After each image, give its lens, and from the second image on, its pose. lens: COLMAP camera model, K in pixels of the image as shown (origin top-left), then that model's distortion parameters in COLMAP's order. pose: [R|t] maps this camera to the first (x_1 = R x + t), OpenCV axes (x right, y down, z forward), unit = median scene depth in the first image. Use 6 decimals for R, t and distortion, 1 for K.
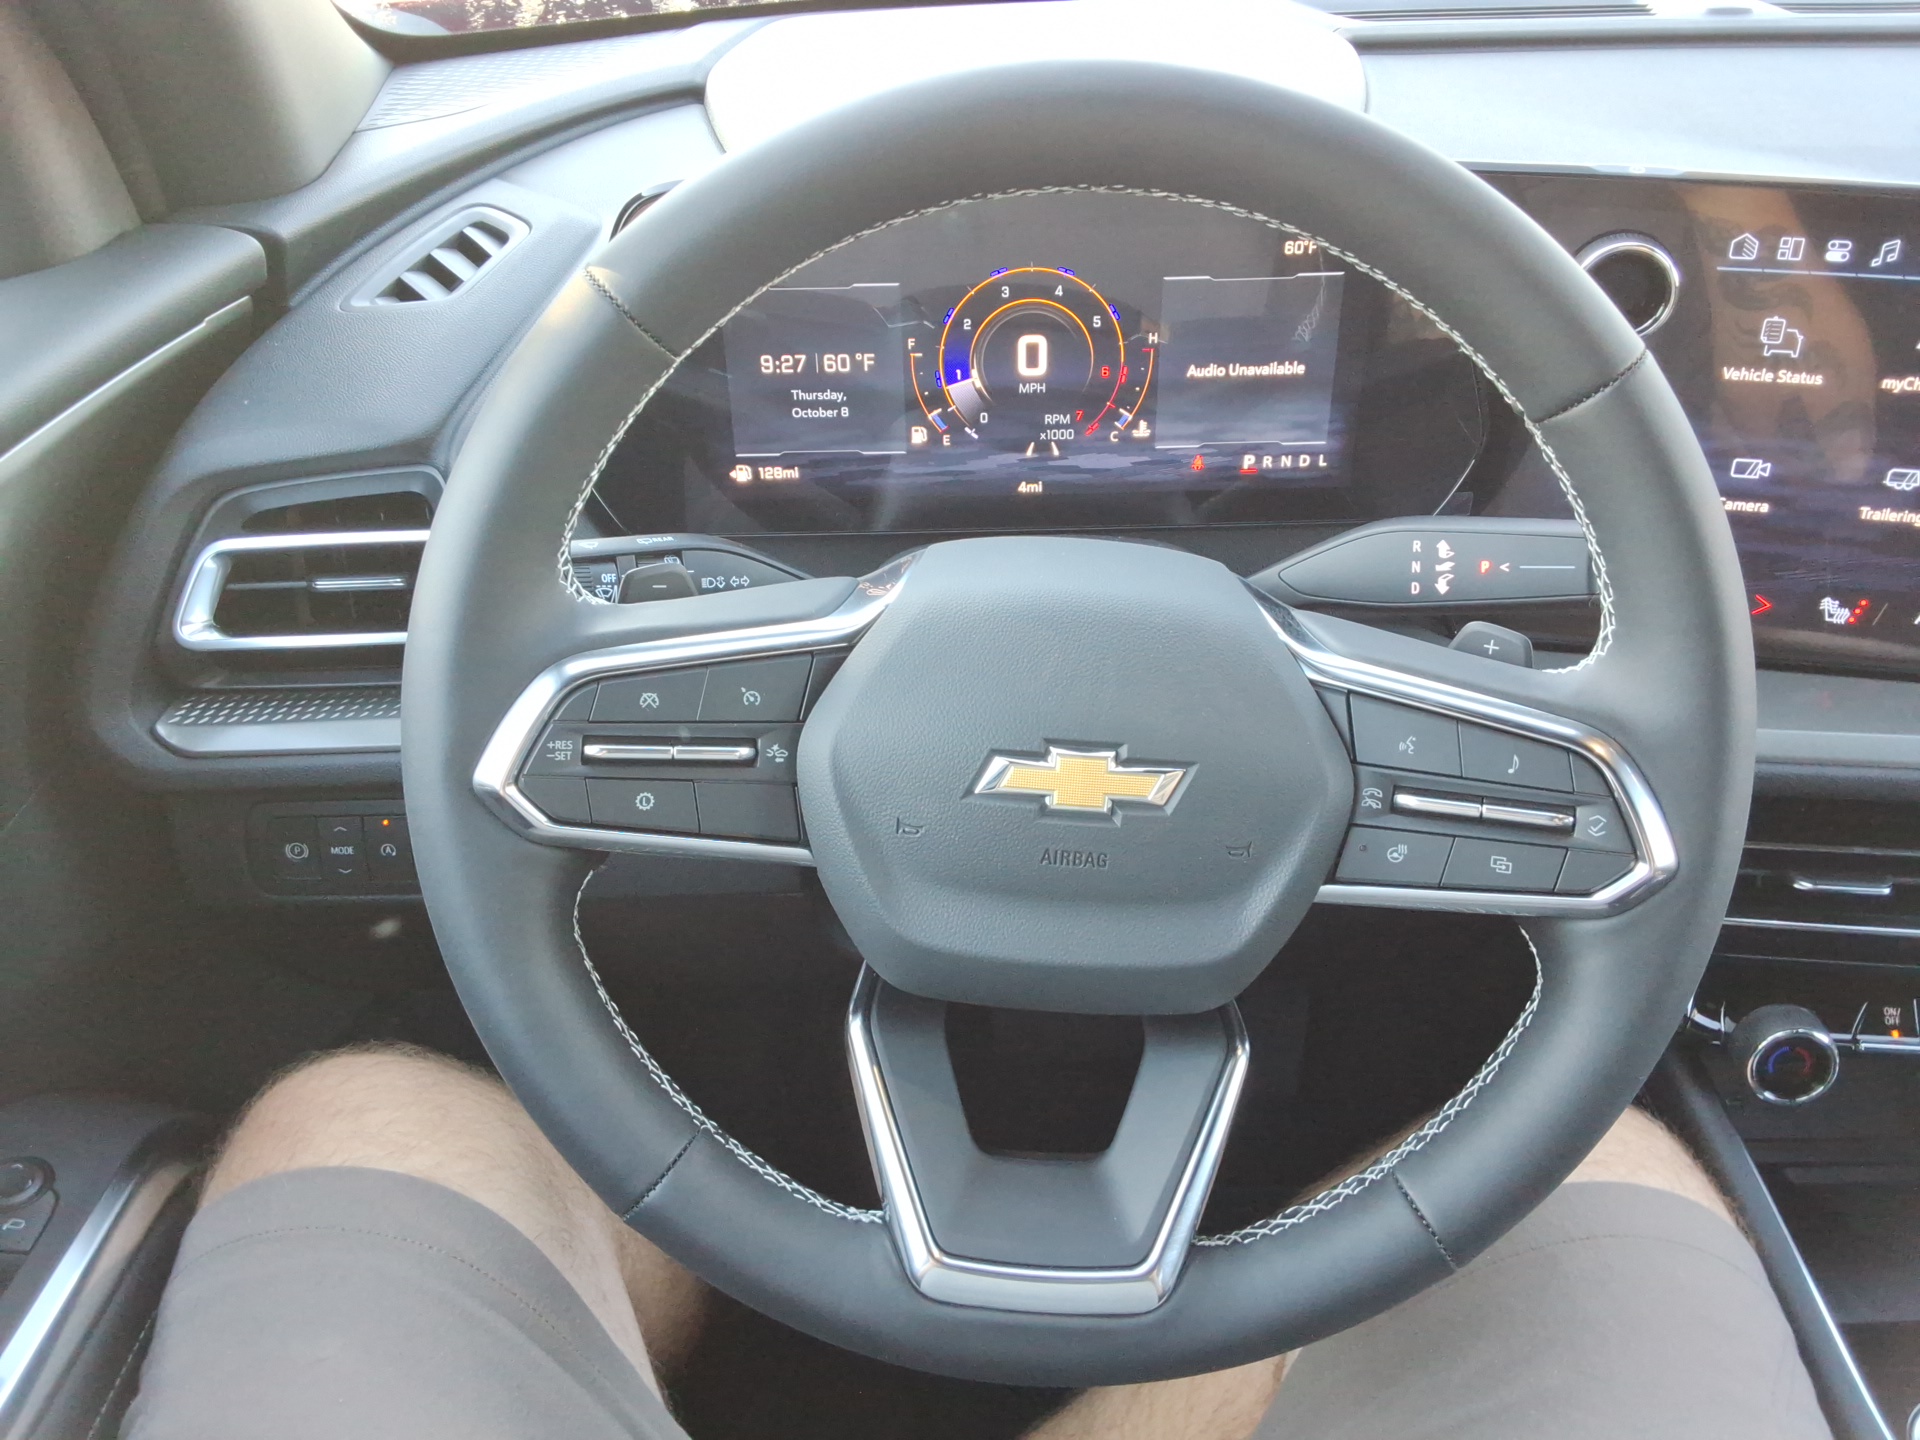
lens RADIAL K [[1541.4, 0, 984.8], [0, 1541.4, 682.1], [0, 0, 1]] dist [0.105304, -0.159348]
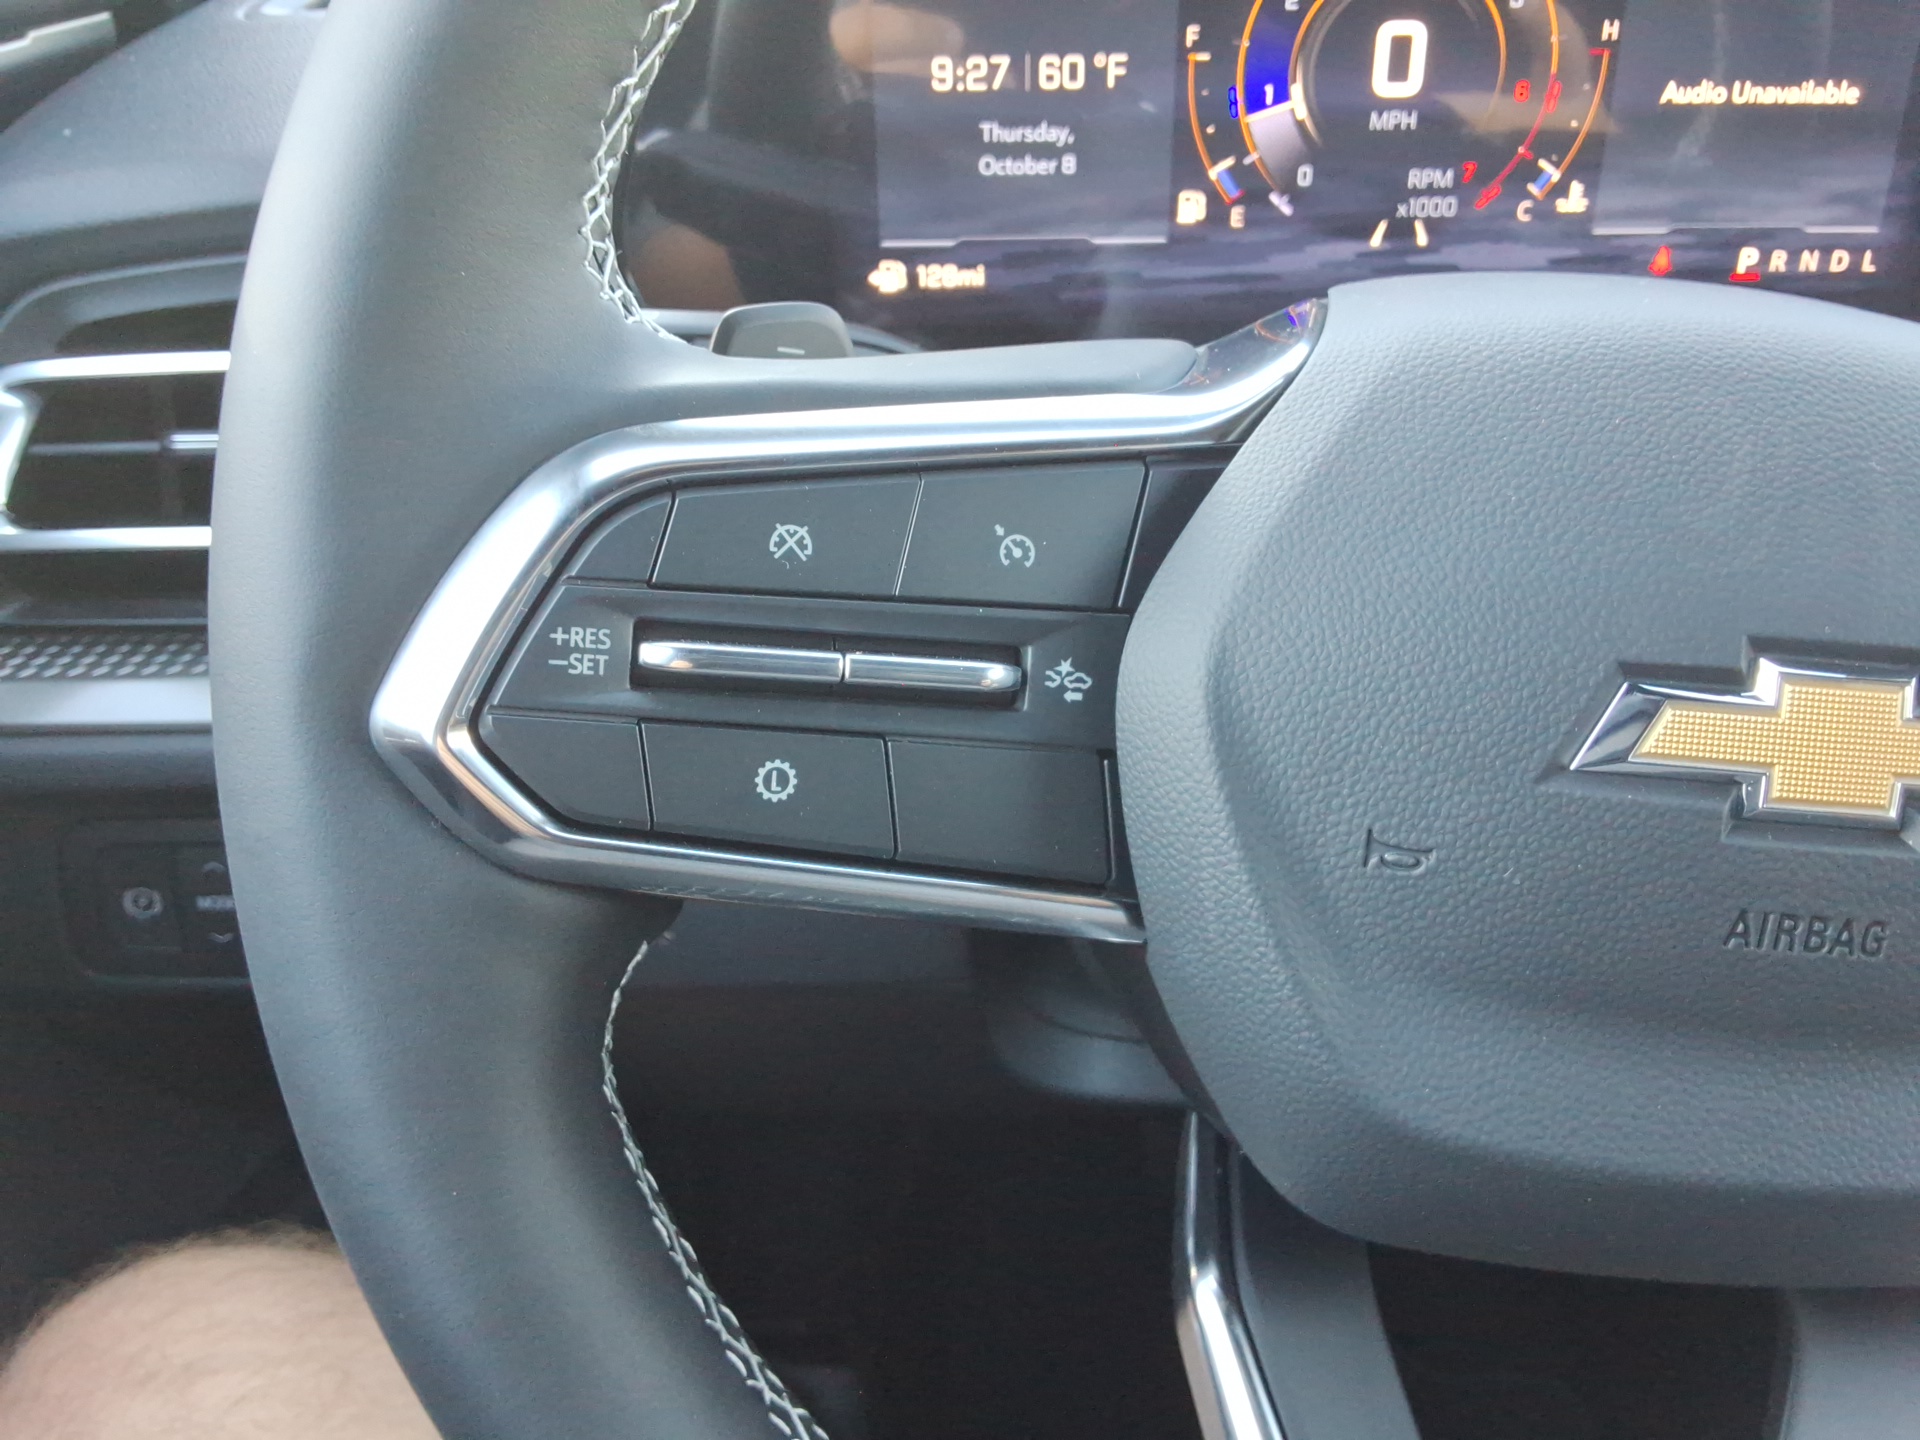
lens RADIAL K [[1541.4, 0, 988.7], [0, 1541.4, 690.1], [0, 0, 1]] dist [0.105304, -0.159348]
pose [[0.999916, 0.011019, -0.006885, -0.116429], [-0.011292, 0.999101, -0.040871, 0.050675], [0.006428, 0.040945, 0.999141, 0.422653]]
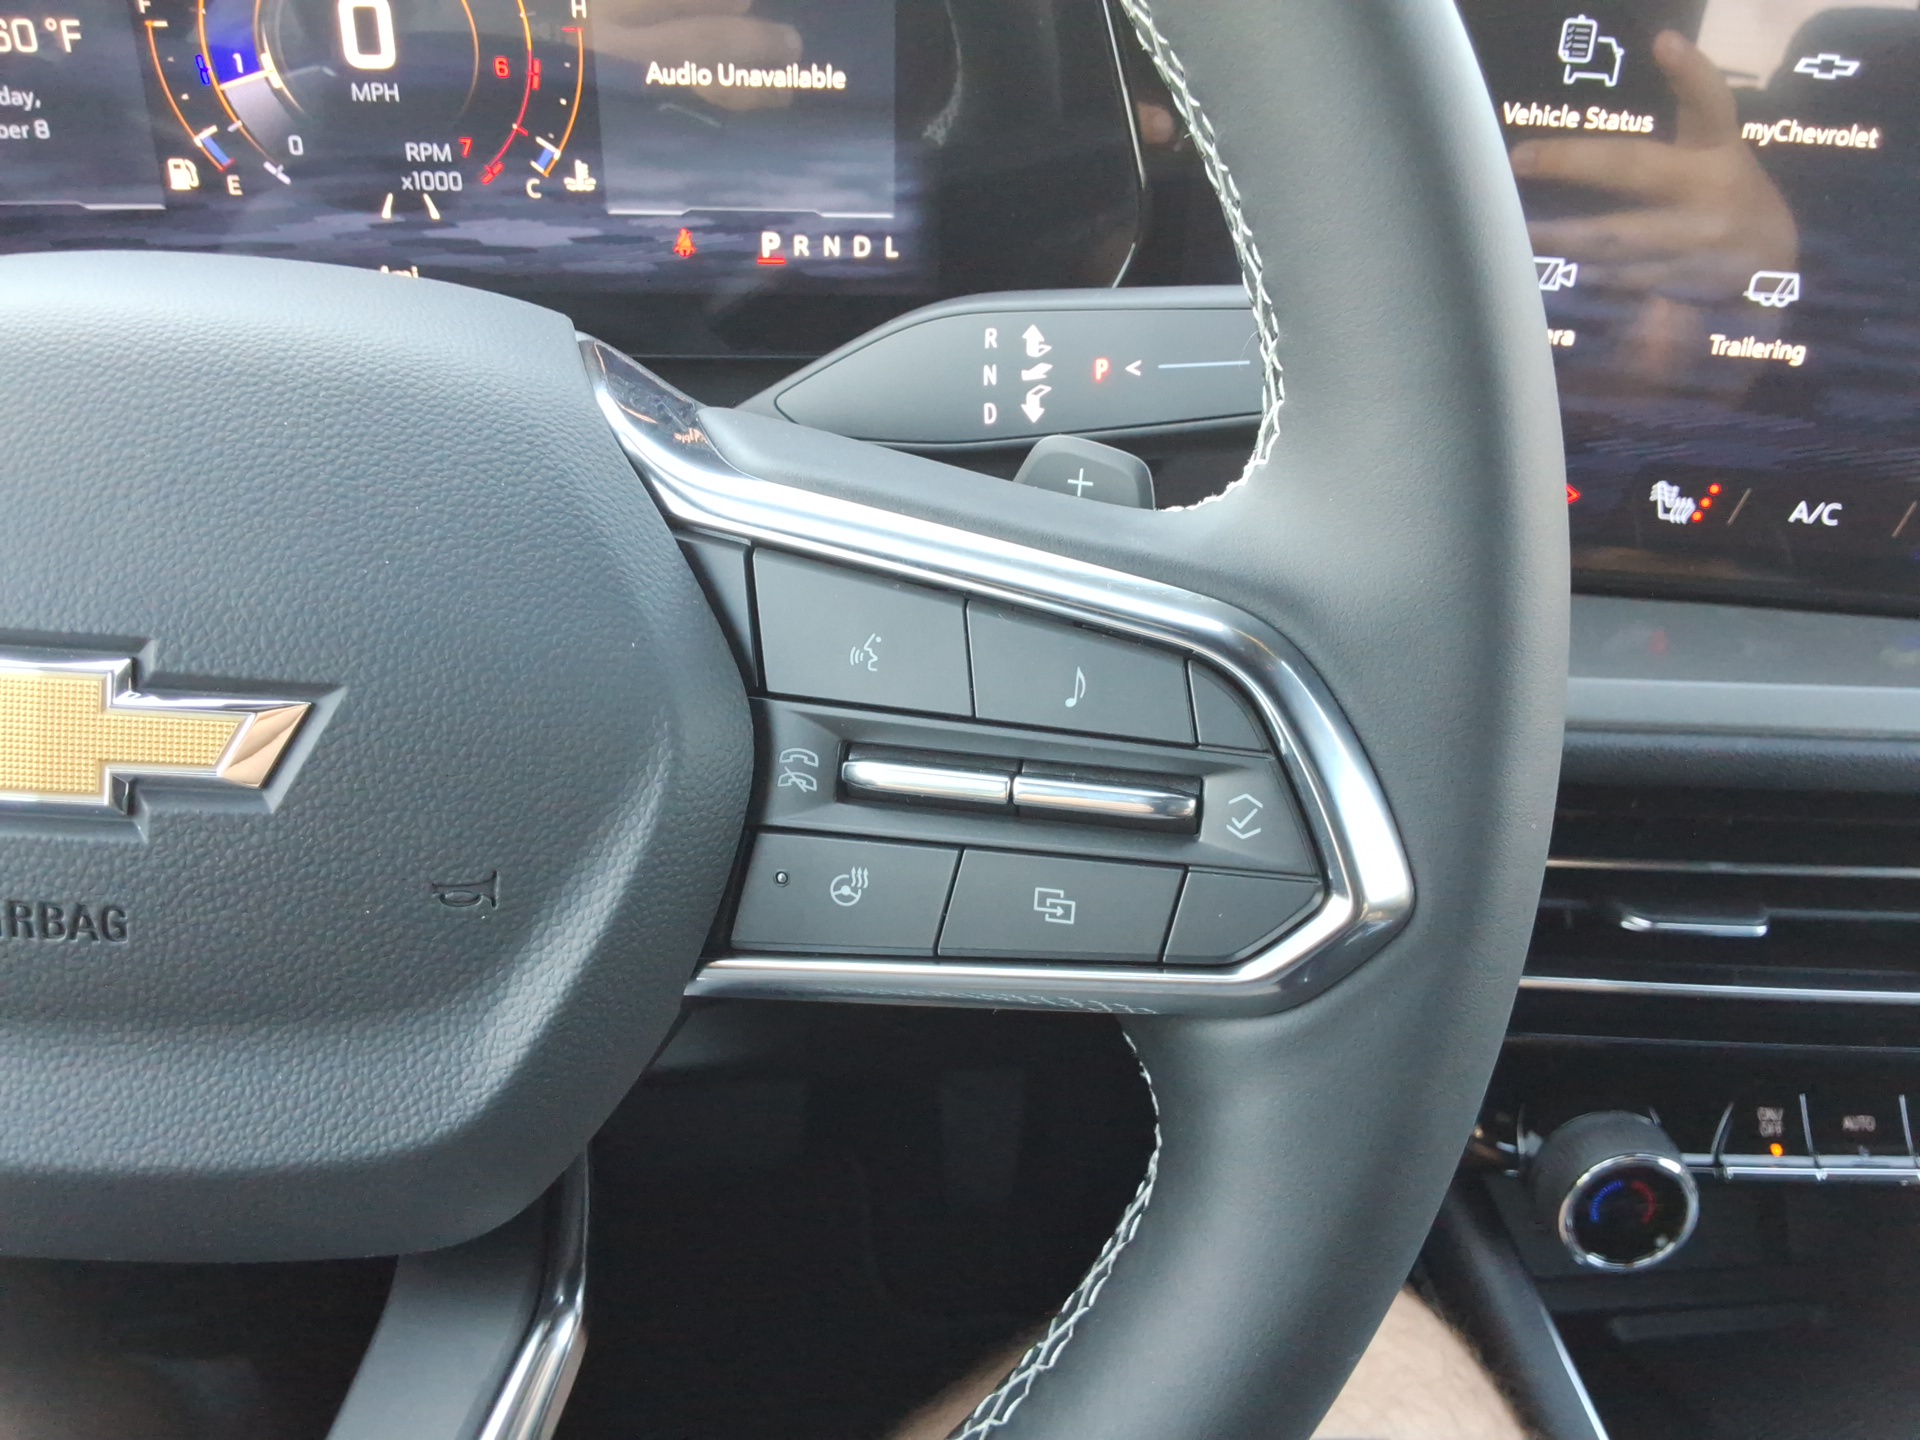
lens RADIAL K [[1541.4, 0, 987.8], [0, 1541.4, 666.2], [0, 0, 1]] dist [0.105304, -0.159348]
pose [[0.993936, -0.003205, 0.109909, 0.194707], [0.006826, 0.999446, -0.032583, 0.045281], [-0.109744, 0.033136, 0.993407, 0.403684]]
